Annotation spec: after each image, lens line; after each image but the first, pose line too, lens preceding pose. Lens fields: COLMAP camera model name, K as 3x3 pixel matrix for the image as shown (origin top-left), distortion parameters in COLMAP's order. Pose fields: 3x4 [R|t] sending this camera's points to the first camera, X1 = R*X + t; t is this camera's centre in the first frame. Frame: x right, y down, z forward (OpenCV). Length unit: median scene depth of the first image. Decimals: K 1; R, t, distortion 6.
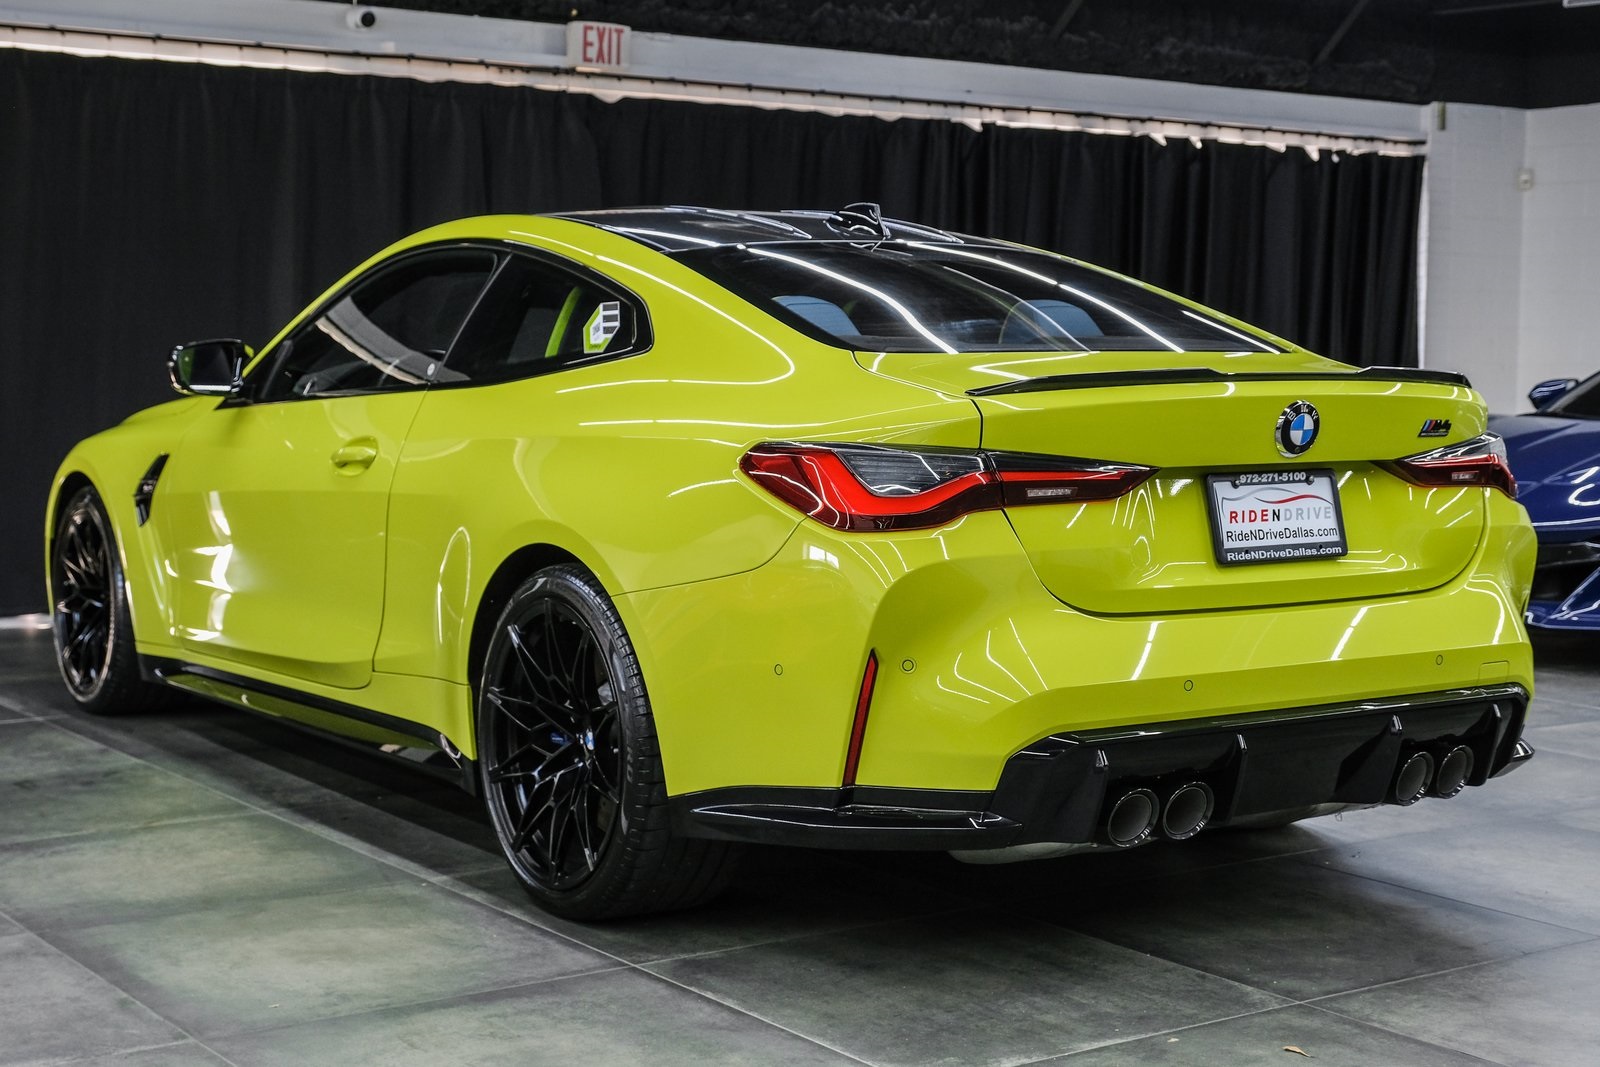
lens RADIAL K [[2202.7, 0, 803.2], [0, 2202.7, 535.5], [0, 0, 1]] dist [0.051855, 0.000000]
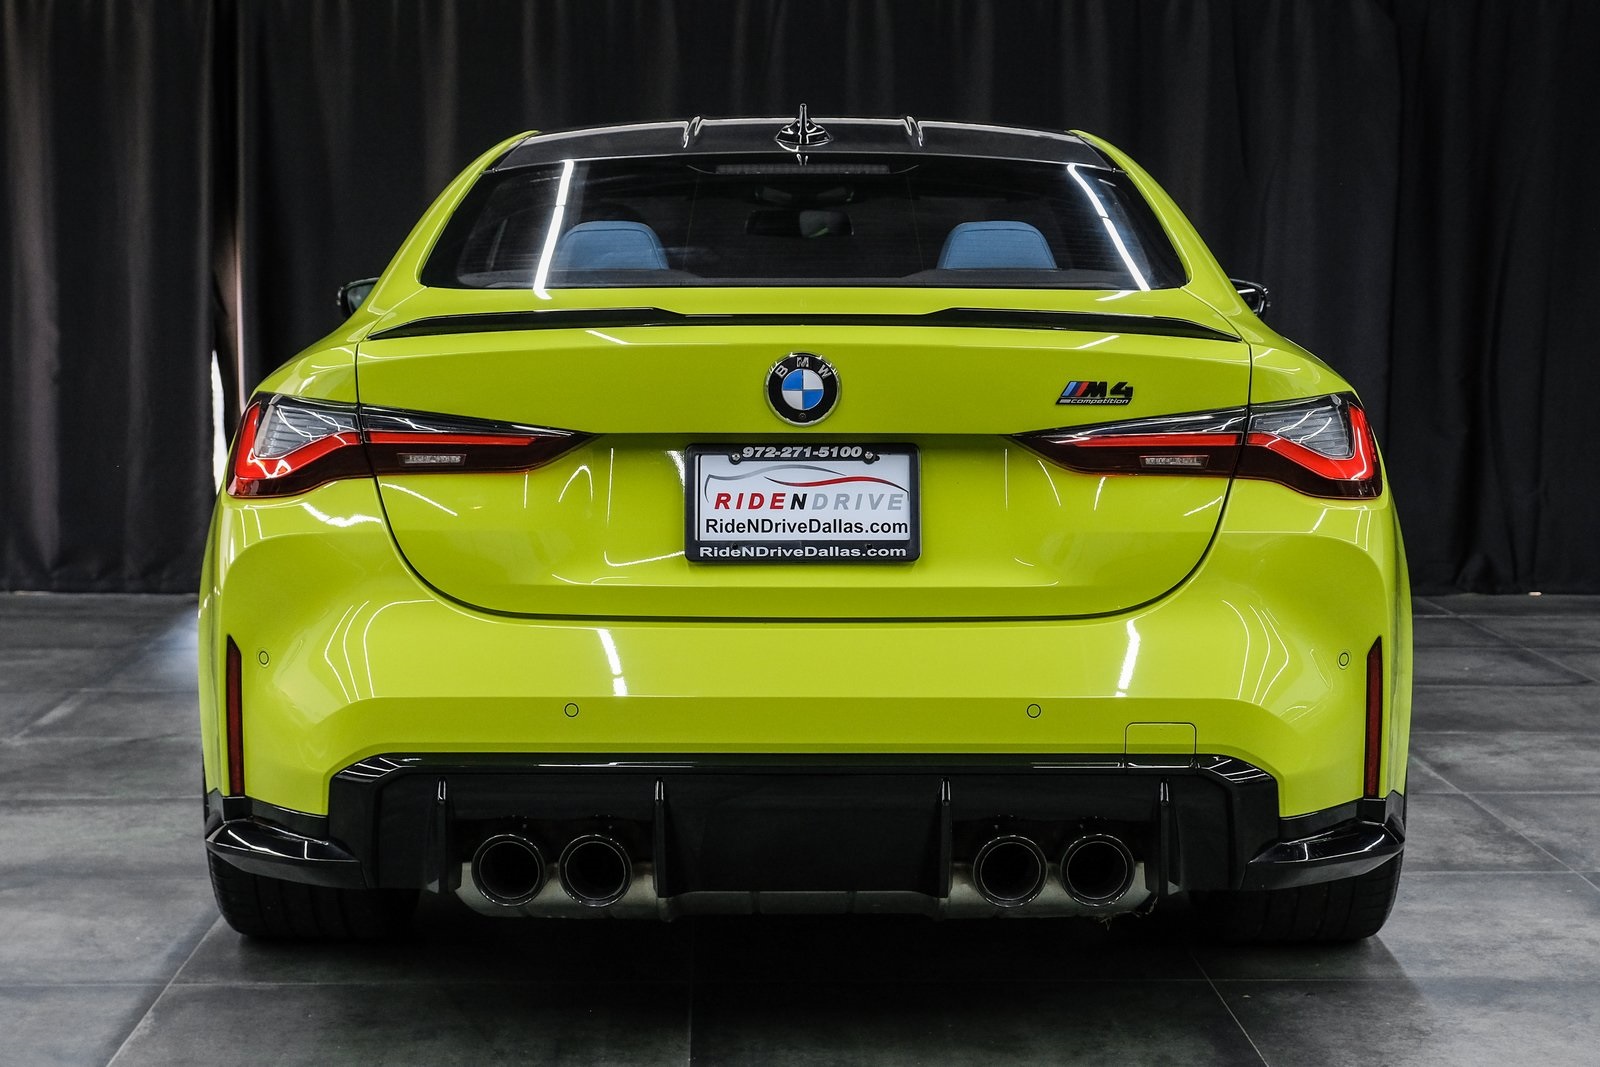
lens RADIAL K [[2202.7, 0, 772.6], [0, 2202.7, 495.9], [0, 0, 1]] dist [0.051855, 0.000000]
pose [[0.847998, 0.050956, -0.527544, 0.601189], [-0.043210, 0.998701, 0.027007, -0.030978], [0.528234, -0.000107, 0.849099, 0.344671]]
